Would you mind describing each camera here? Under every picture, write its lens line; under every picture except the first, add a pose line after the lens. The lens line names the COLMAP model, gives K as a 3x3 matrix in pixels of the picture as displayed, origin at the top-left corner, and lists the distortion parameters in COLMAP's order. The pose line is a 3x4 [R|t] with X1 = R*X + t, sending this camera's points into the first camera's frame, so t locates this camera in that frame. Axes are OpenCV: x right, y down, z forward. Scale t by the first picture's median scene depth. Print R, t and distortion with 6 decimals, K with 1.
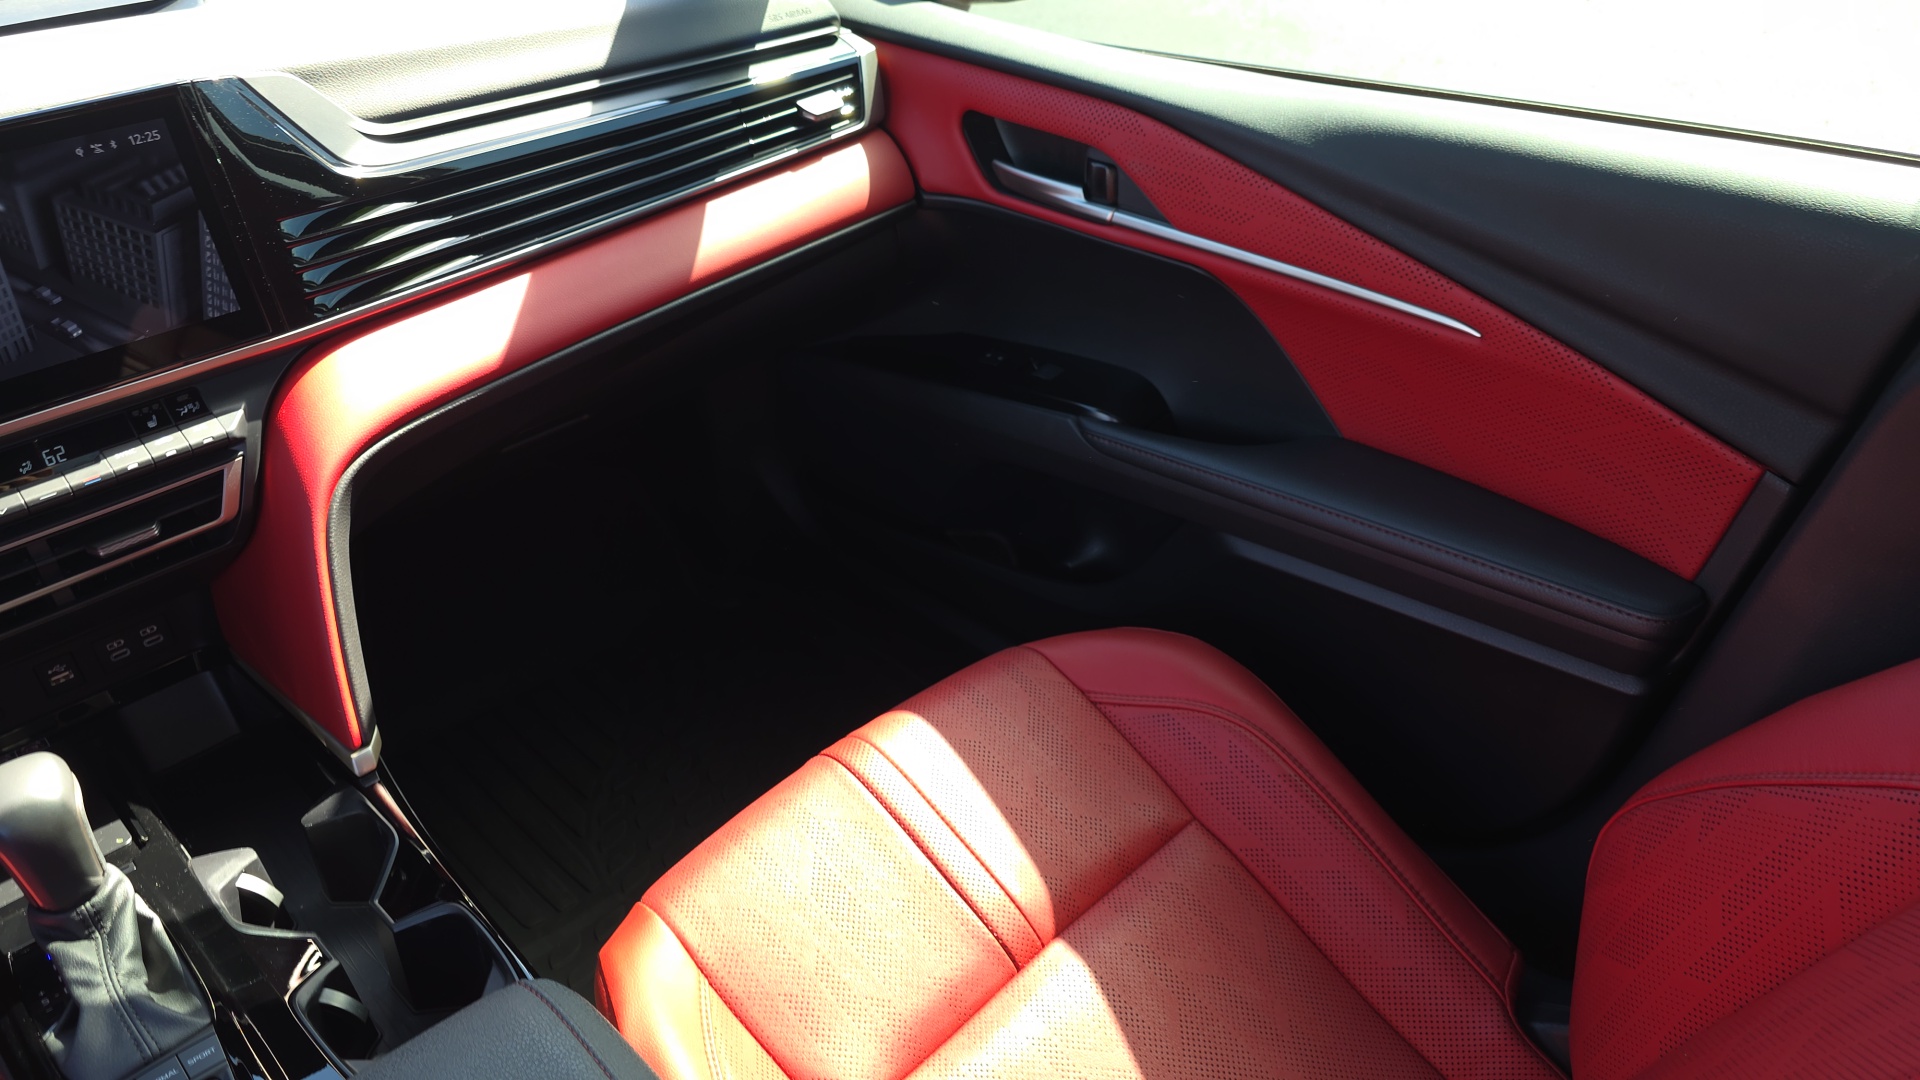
lens RADIAL K [[1325.6, 0, 936.3], [0, 1325.6, 561.9], [0, 0, 1]] dist [0.053897, -0.057969]
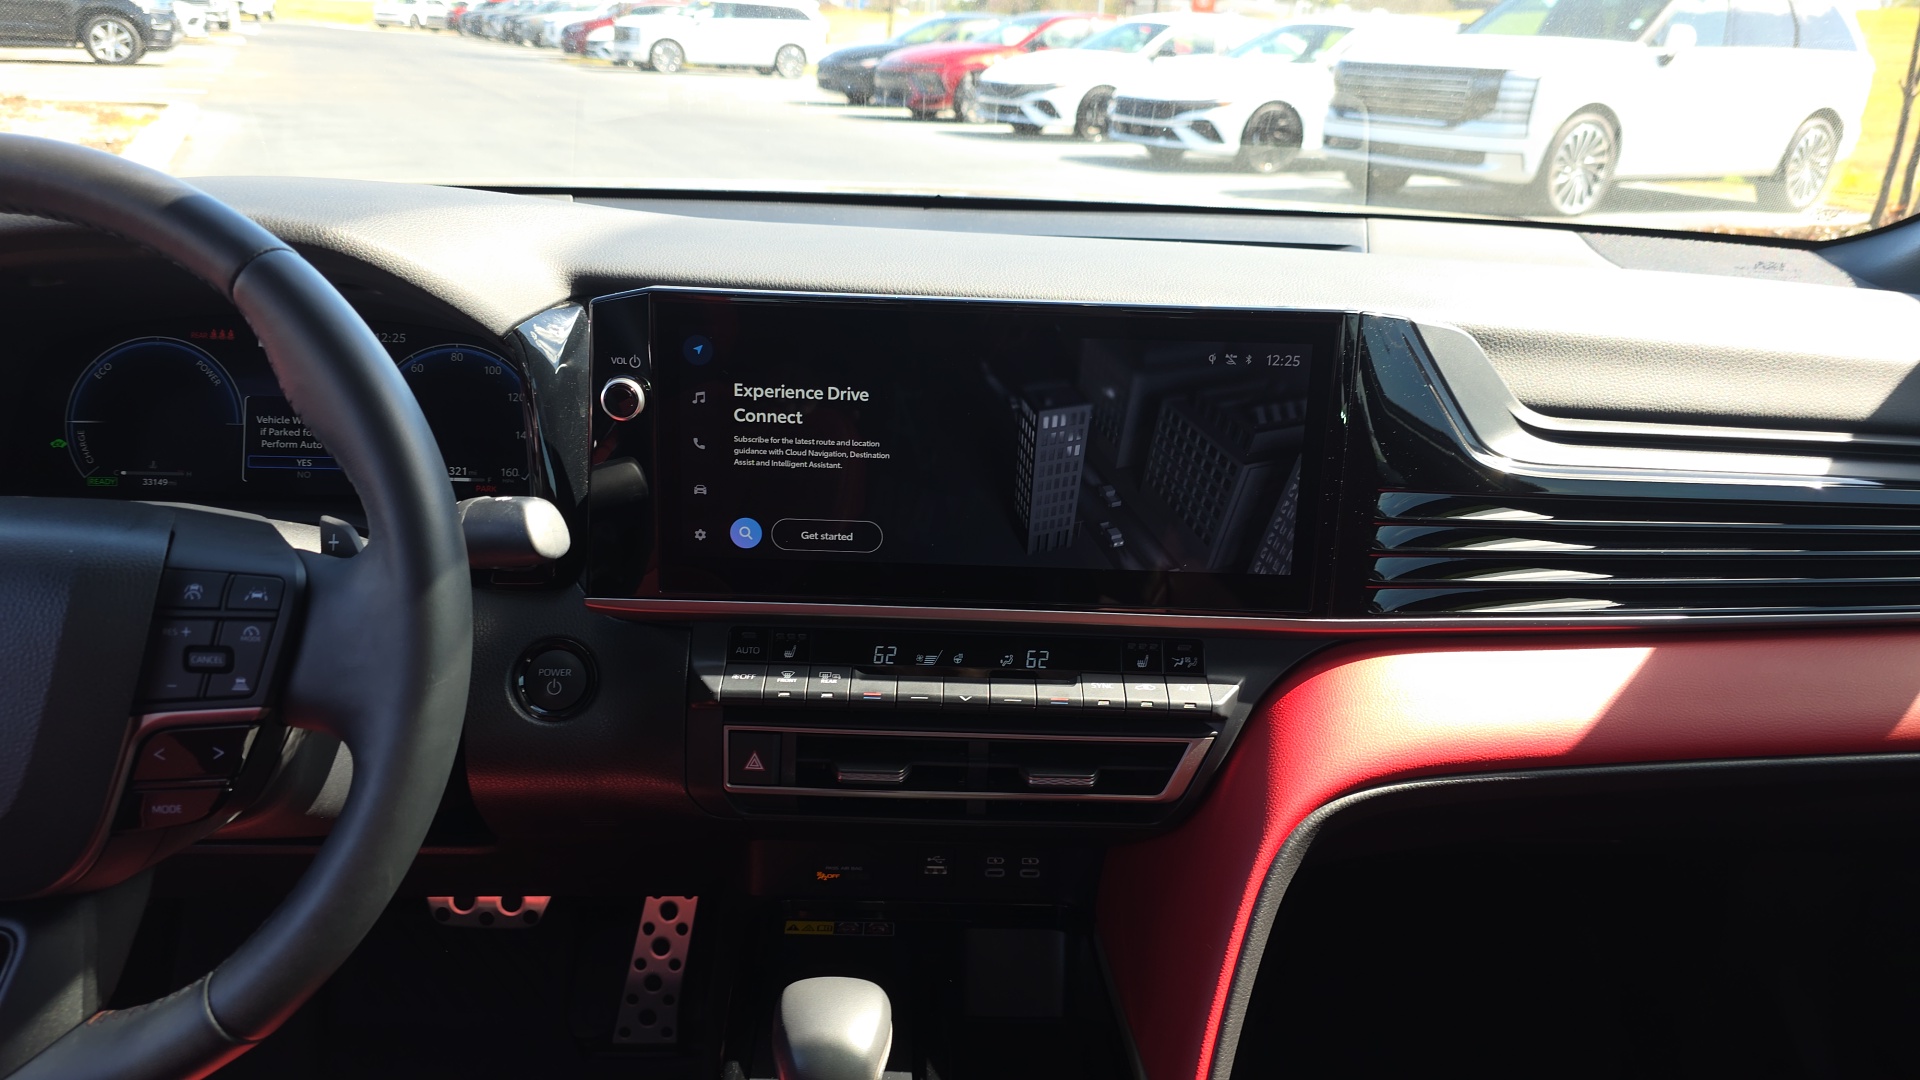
lens RADIAL K [[1311.7, 0, 934.7], [0, 1311.7, 548.4], [0, 0, 1]] dist [0.100589, -0.148929]
pose [[0.732494, 0.305504, -0.608375, -0.191958], [-0.435060, 0.897424, -0.073167, -0.049370], [0.523617, 0.318274, 0.790270, 0.244052]]
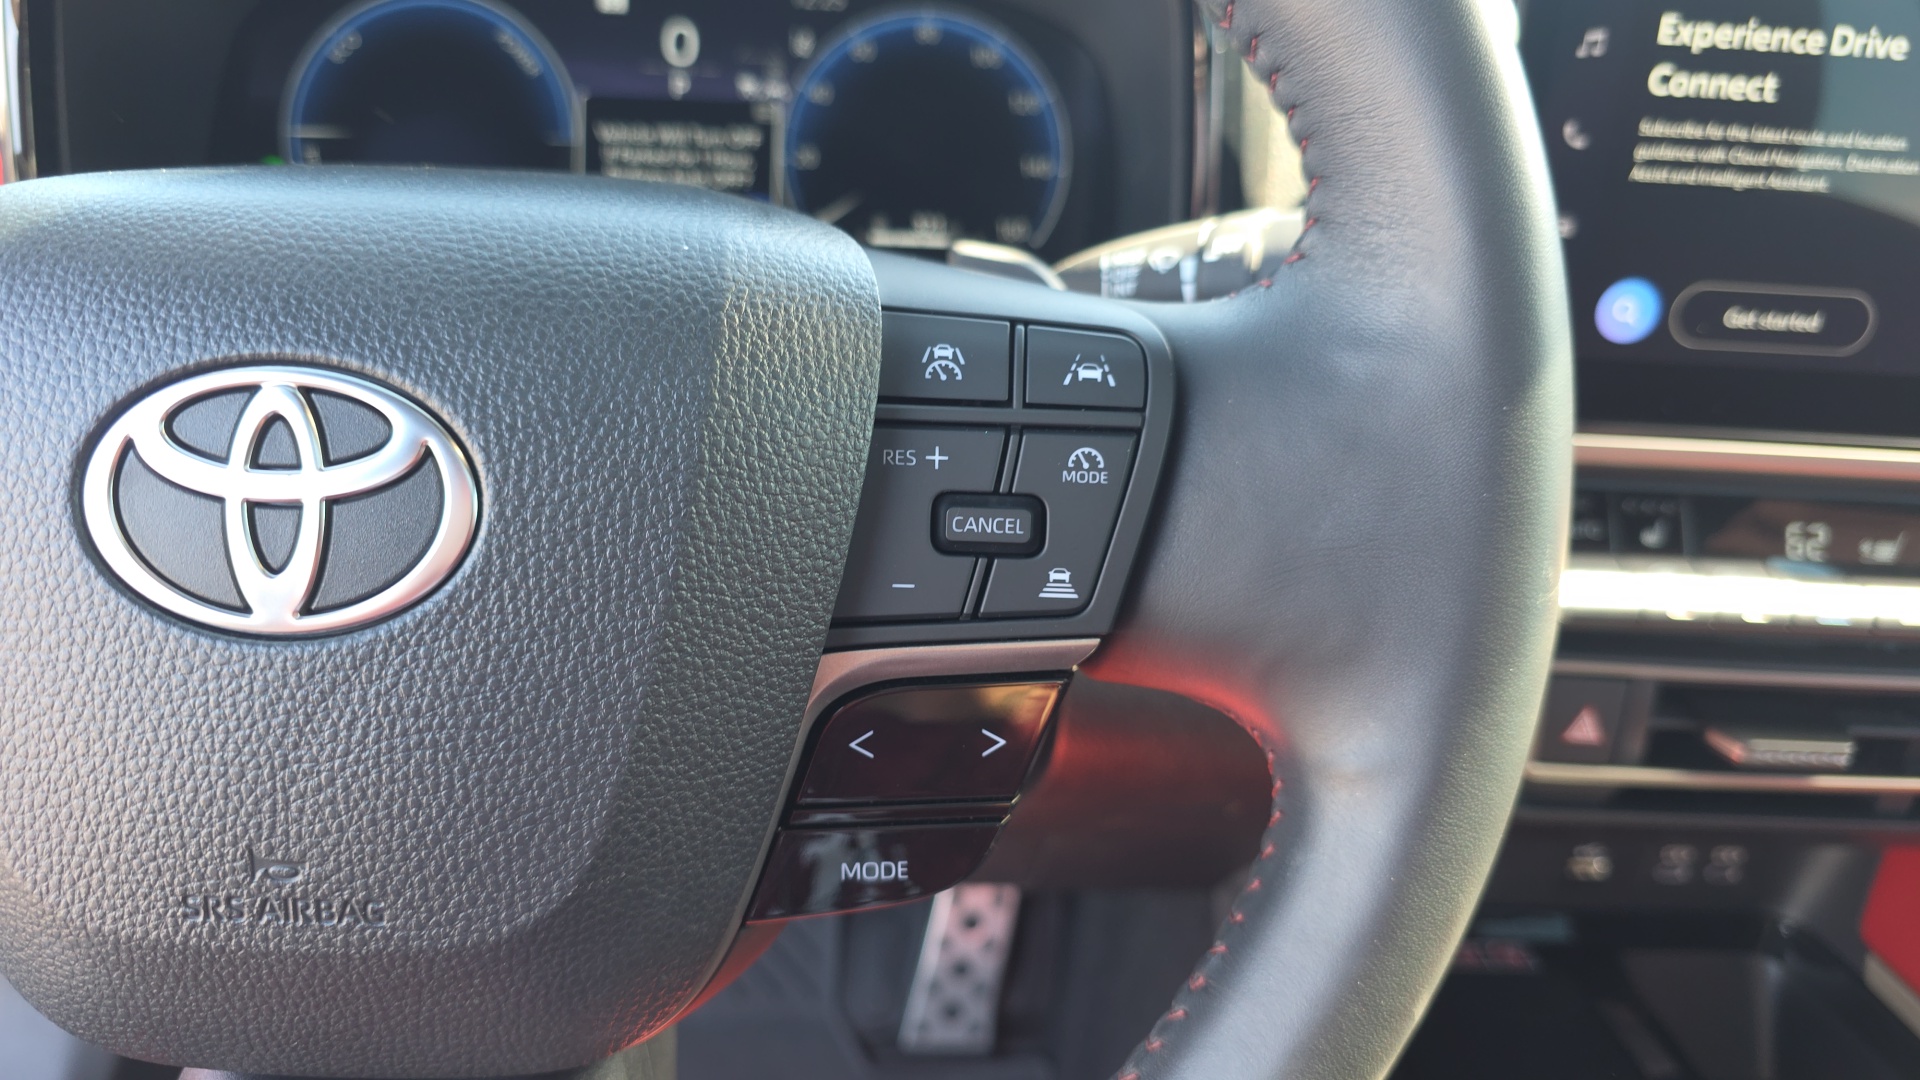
lens RADIAL K [[1379.1, 0, 960.0], [0, 1379.1, 540.0], [0, 0, 1]] dist [0.050060, -0.076593]
pose [[0.741957, 0.362618, -0.563922, -0.638960], [-0.447282, 0.894292, -0.013436, 0.102848], [0.499438, 0.262201, 0.825719, 0.346396]]
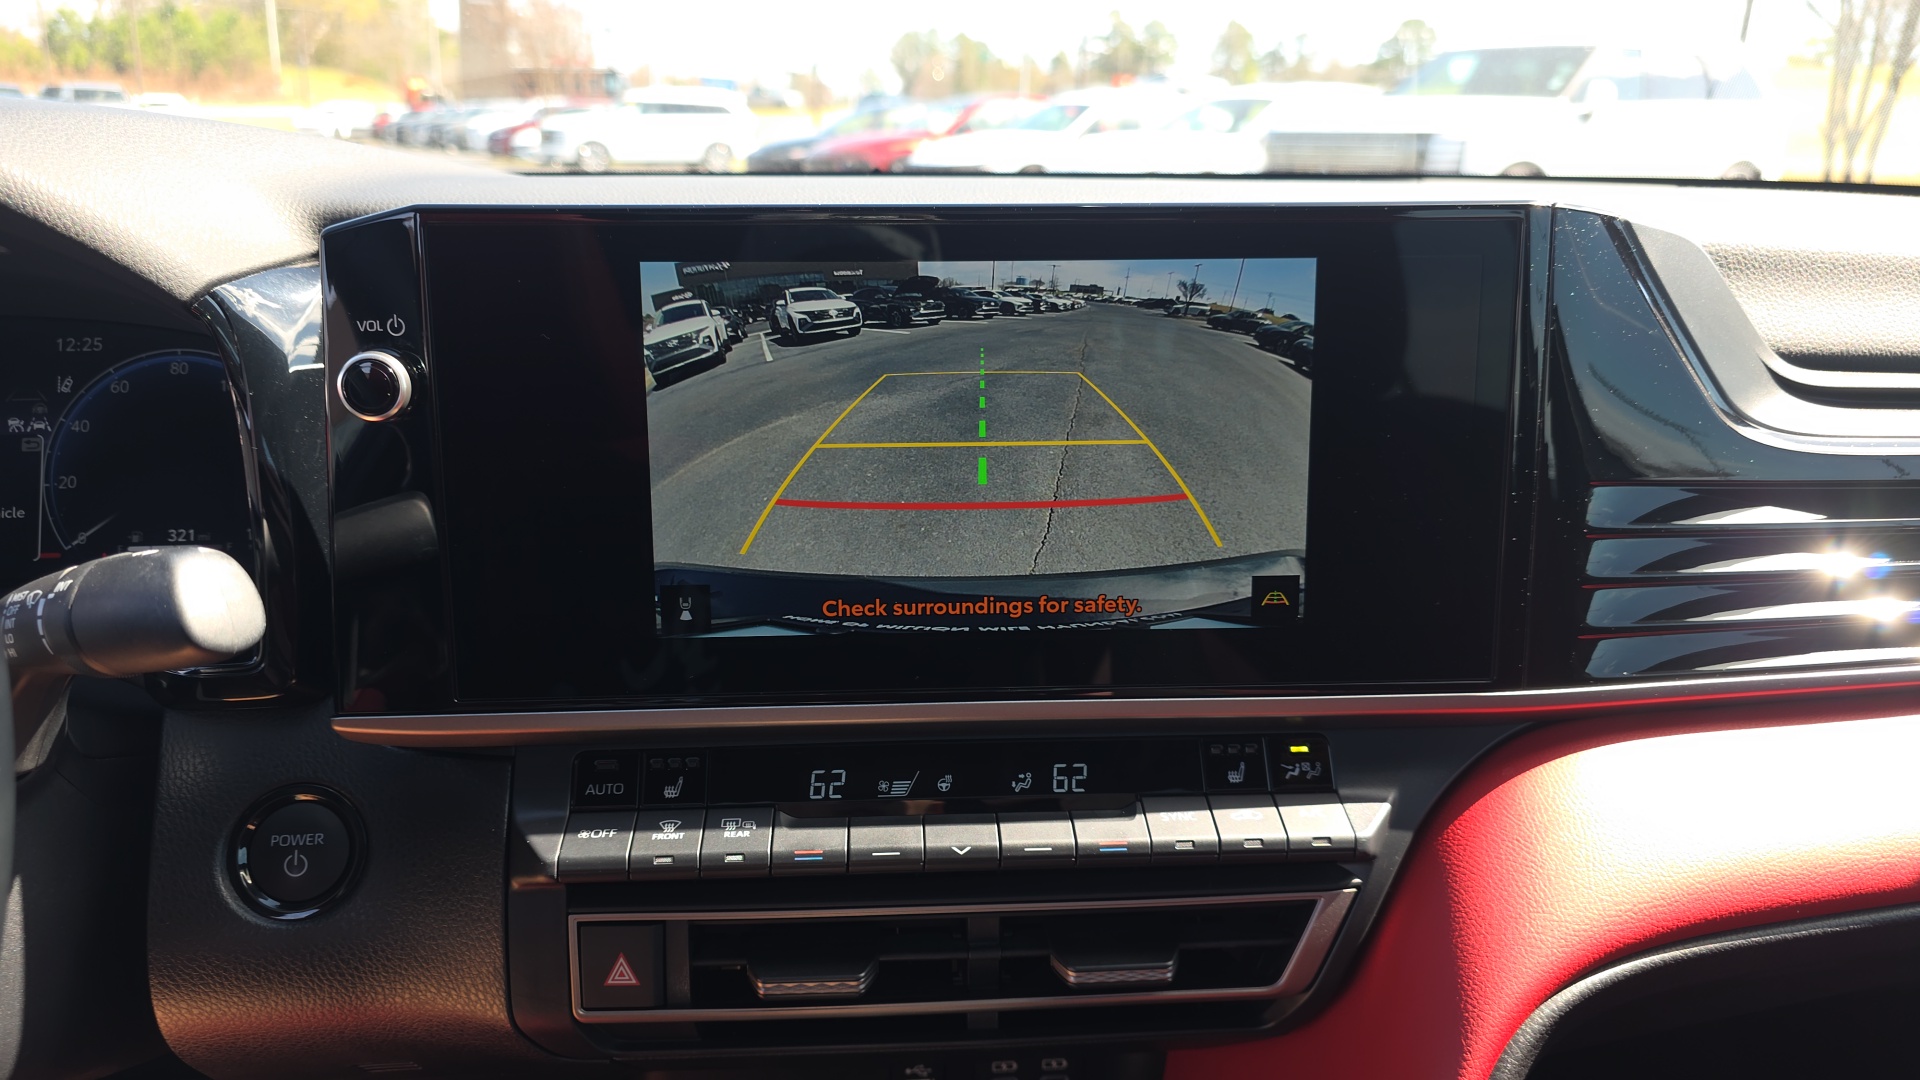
lens RADIAL K [[1337.9, 0, 936.8], [0, 1337.9, 538.5], [0, 0, 1]] dist [0.053629, -0.078548]
pose [[0.769471, 0.225625, -0.597501, -0.368904], [-0.387295, 0.908728, -0.155615, -0.058406], [0.507855, 0.351151, 0.786623, 0.472863]]
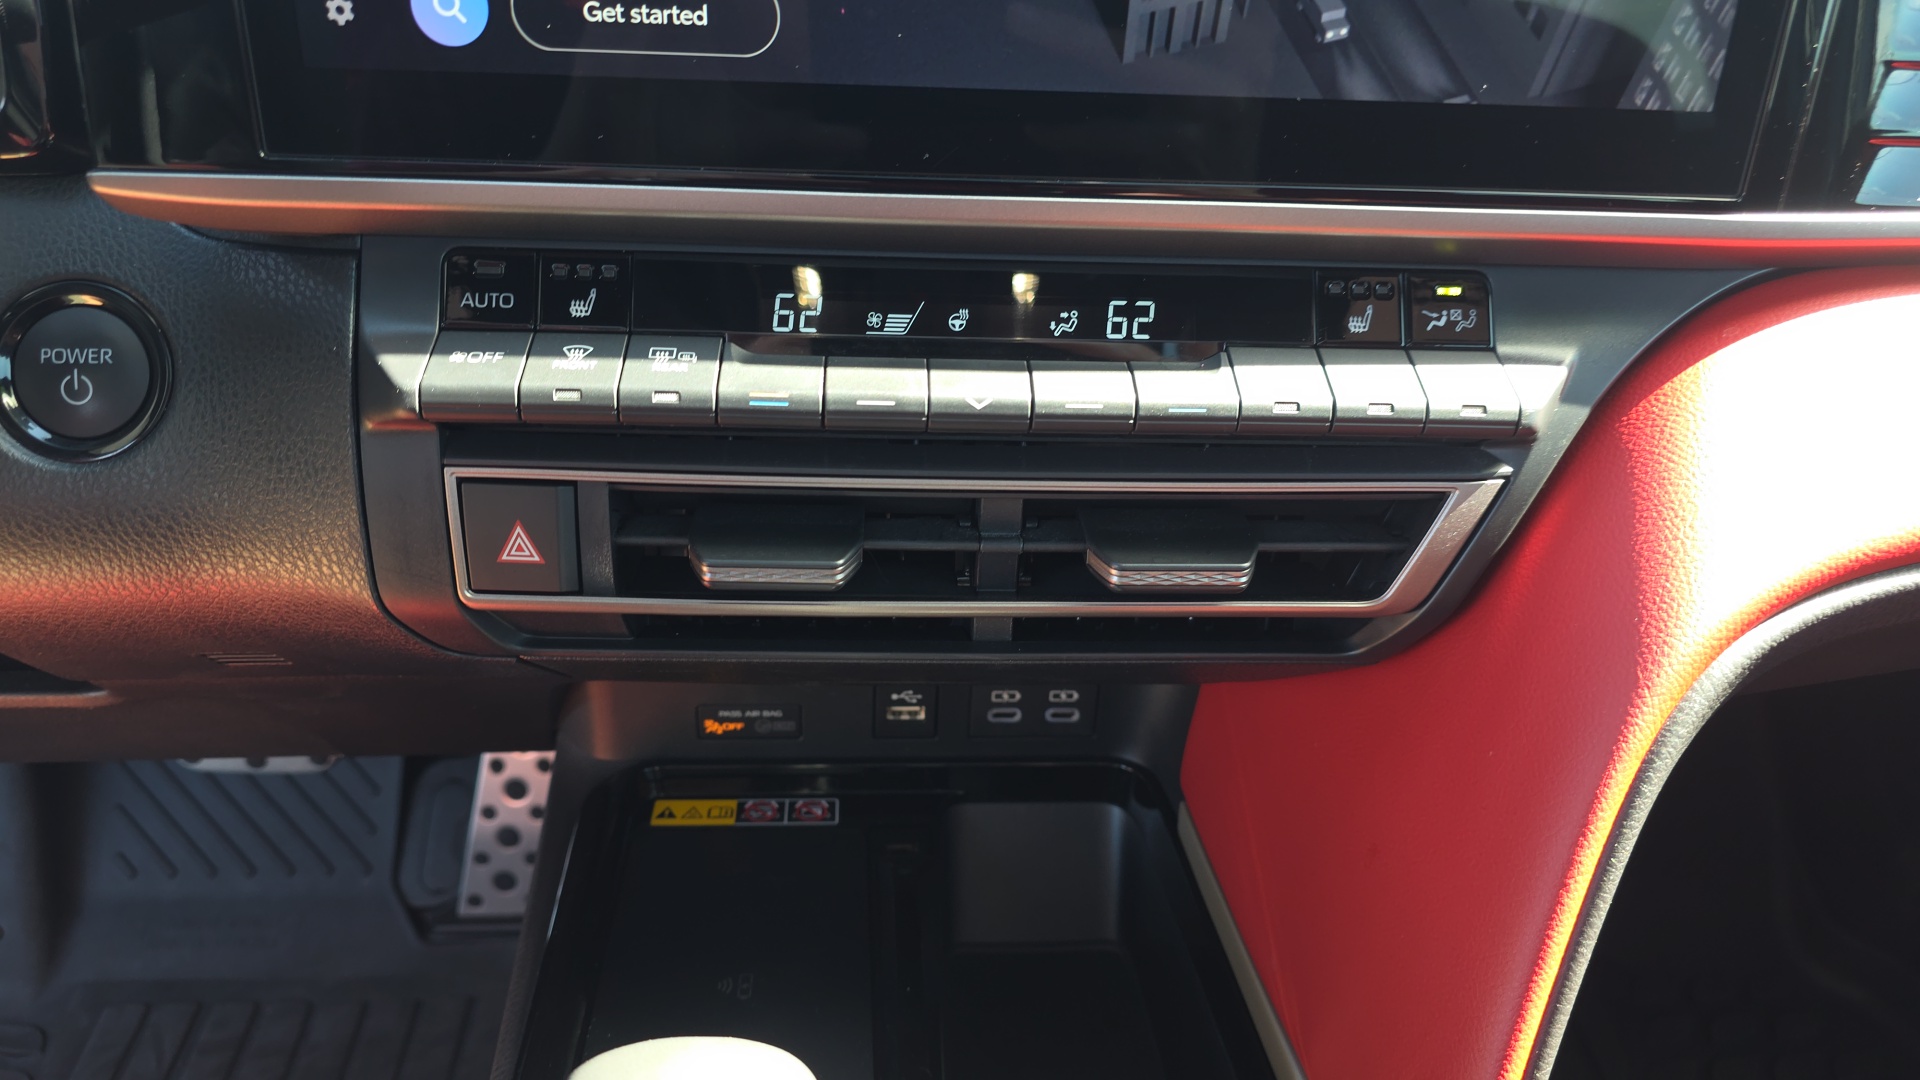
lens RADIAL K [[1327.5, 0, 933.3], [0, 1327.5, 536.6], [0, 0, 1]] dist [0.049417, -0.058562]
pose [[0.757290, 0.392187, -0.522208, -0.441507], [-0.424893, 0.903112, 0.062086, -0.018395], [0.495961, 0.174866, 0.850555, 0.605641]]
